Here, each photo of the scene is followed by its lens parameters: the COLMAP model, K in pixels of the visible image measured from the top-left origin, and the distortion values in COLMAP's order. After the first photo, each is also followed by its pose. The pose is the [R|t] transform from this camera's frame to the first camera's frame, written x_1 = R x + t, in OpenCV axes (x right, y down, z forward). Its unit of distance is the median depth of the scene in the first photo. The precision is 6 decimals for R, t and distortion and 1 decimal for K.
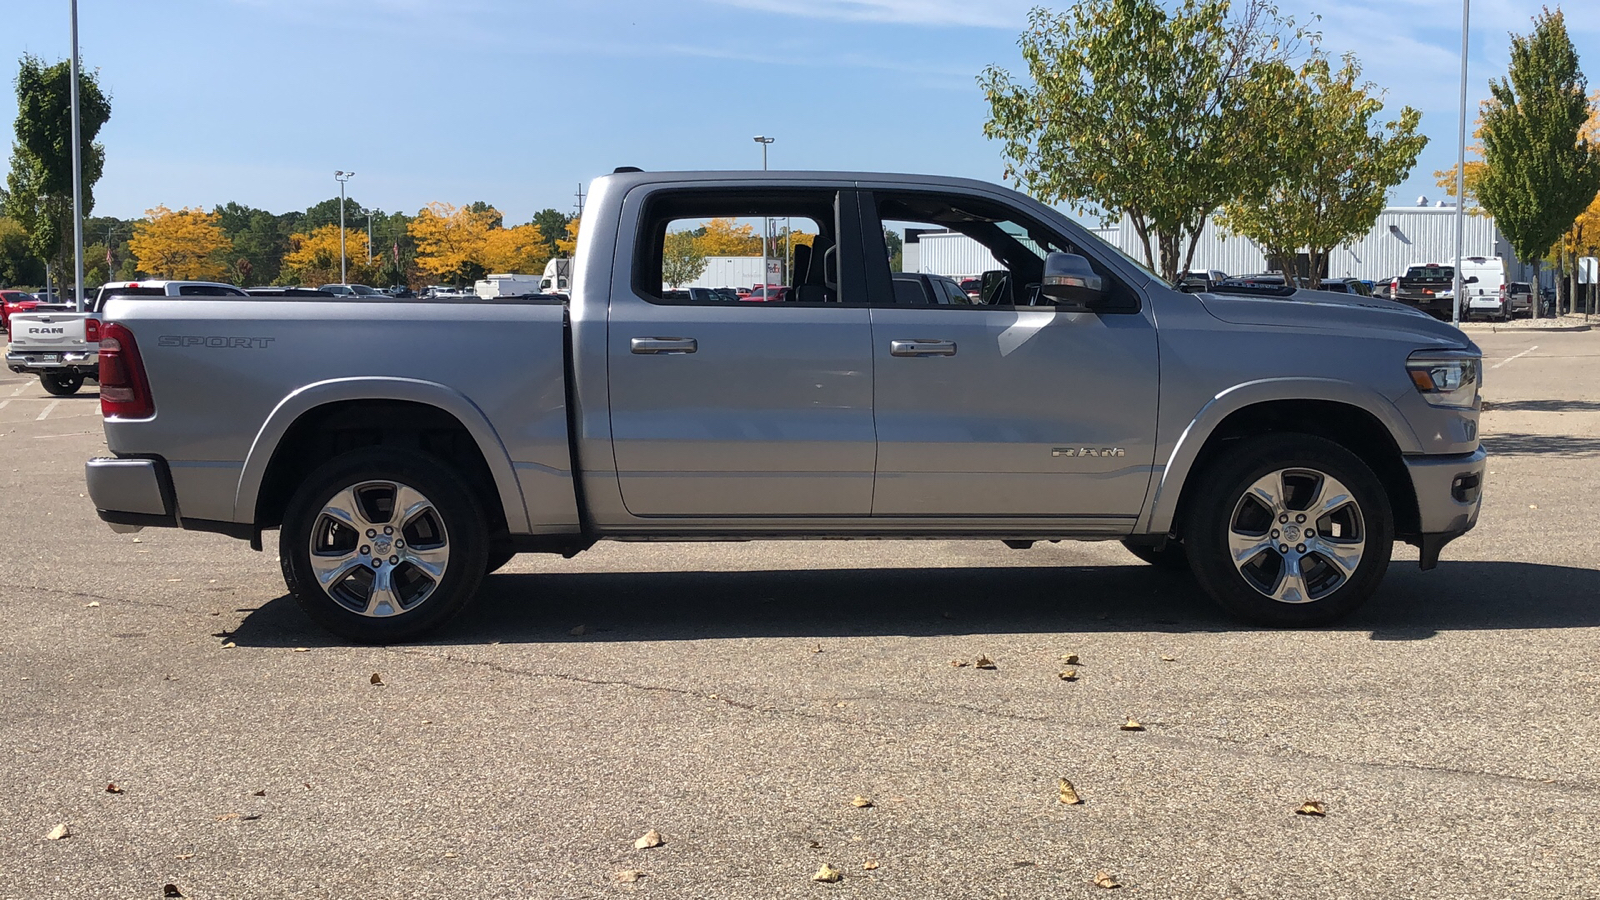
lens RADIAL K [[1837.5, 0, 789.8], [0, 1837.5, 398.9], [0, 0, 1]] dist [0.159578, -0.536442]
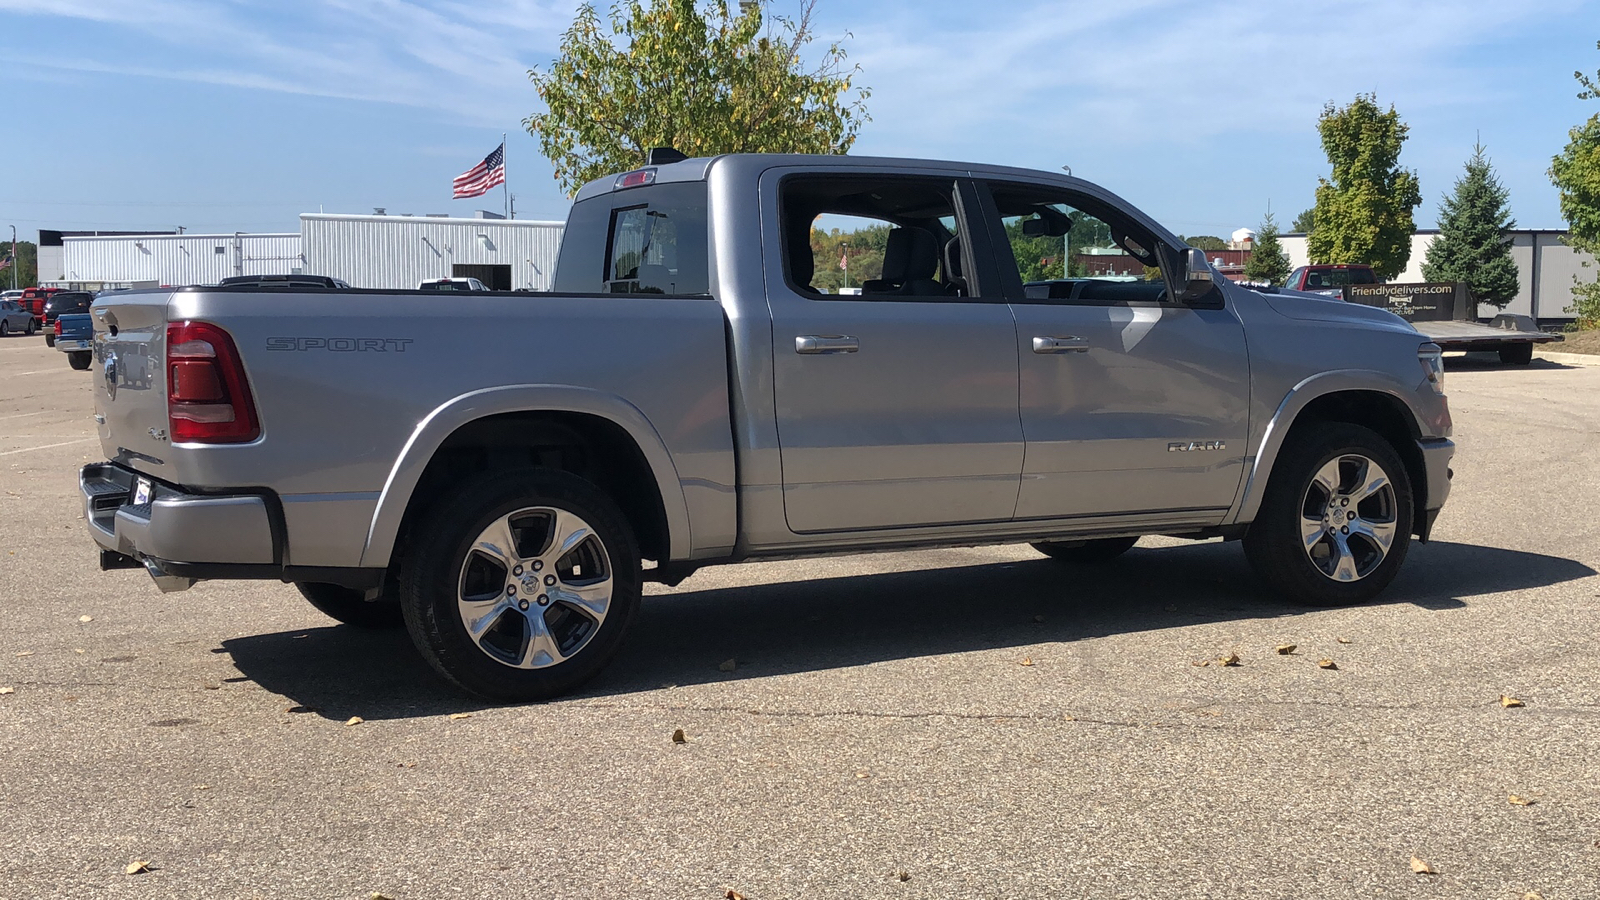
lens RADIAL K [[1837.5, 0, 789.8], [0, 1837.5, 398.9], [0, 0, 1]] dist [0.159578, -0.536442]
pose [[0.894049, -0.021505, 0.447452, -0.487711], [0.023991, 0.999712, 0.000111, -0.002414], [-0.447326, 0.010636, 0.894308, 0.191778]]
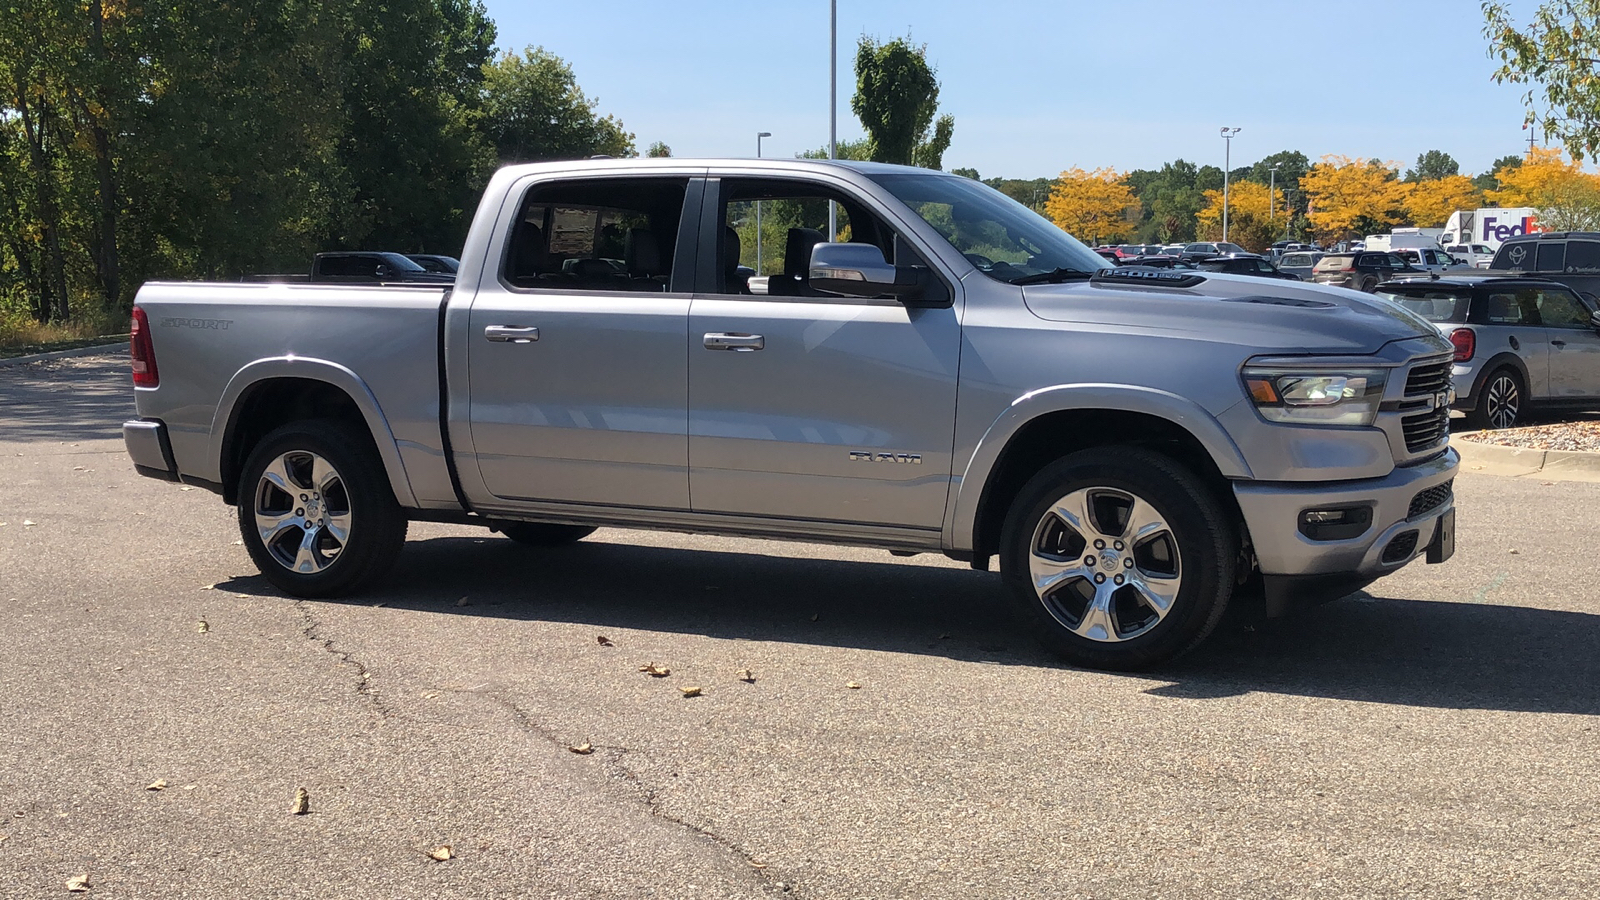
lens RADIAL K [[1837.5, 0, 789.8], [0, 1837.5, 398.9], [0, 0, 1]] dist [0.159578, -0.536442]
pose [[0.874052, 0.035406, -0.484541, 0.563423], [-0.023571, 0.999257, 0.030498, -0.027410], [0.485261, -0.015236, 0.874237, 0.168615]]
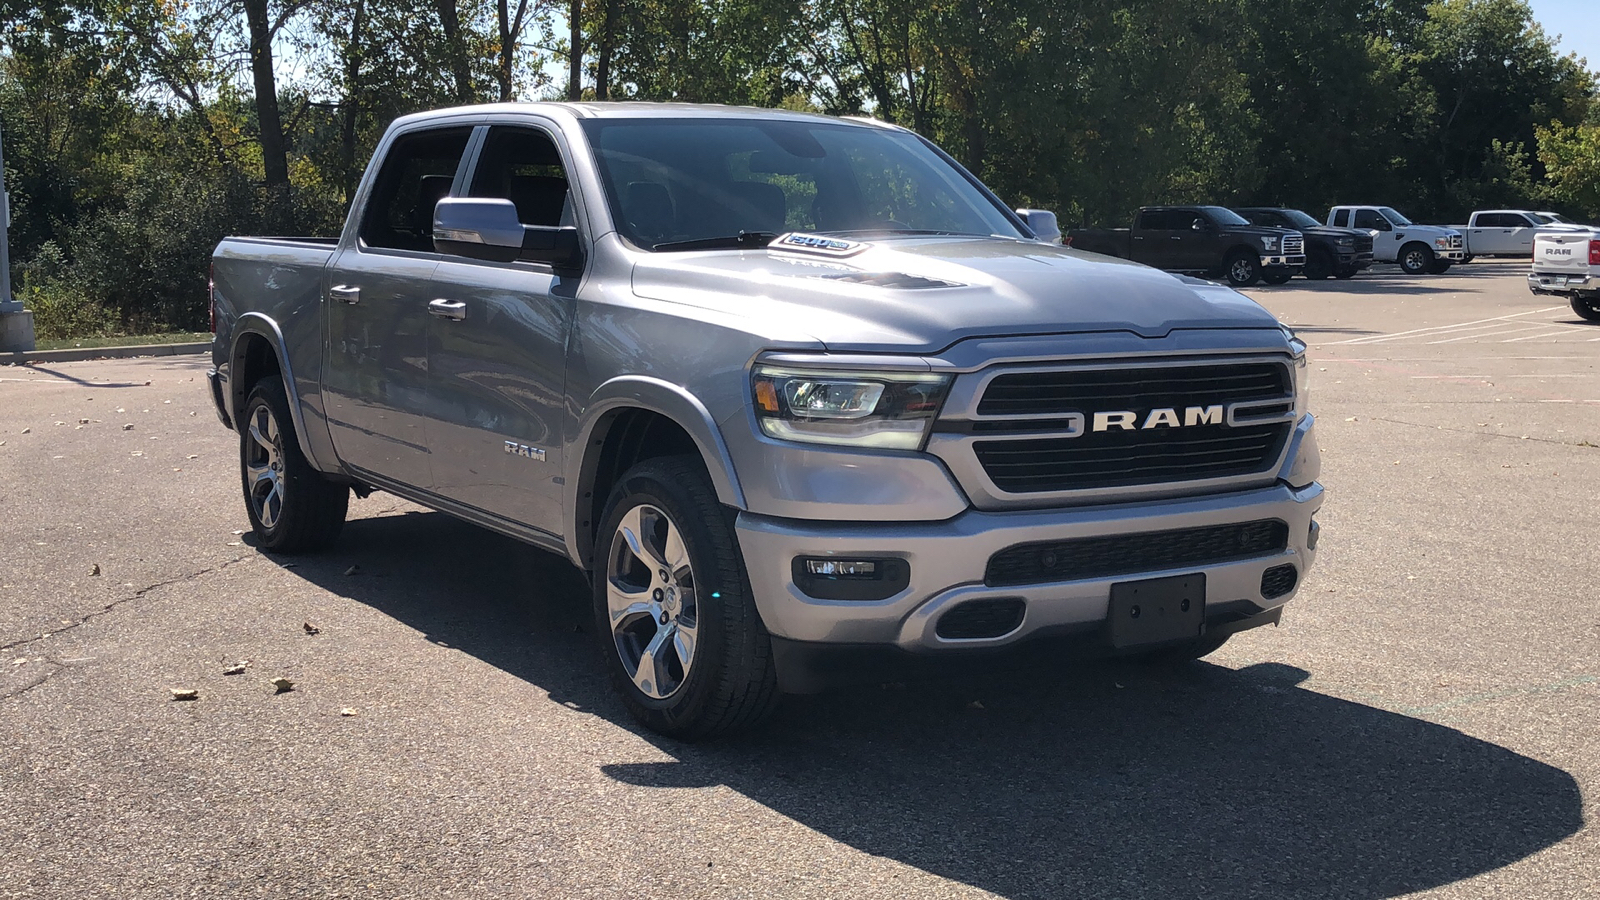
lens RADIAL K [[1832.9, 0, 801.7], [0, 1832.9, 416.0], [0, 0, 1]] dist [0.164289, -0.540193]
pose [[0.514017, 0.094800, -0.852525, 0.892017], [-0.045318, 0.995487, 0.083374, -0.057319], [0.856582, -0.004220, 0.515994, 0.689764]]
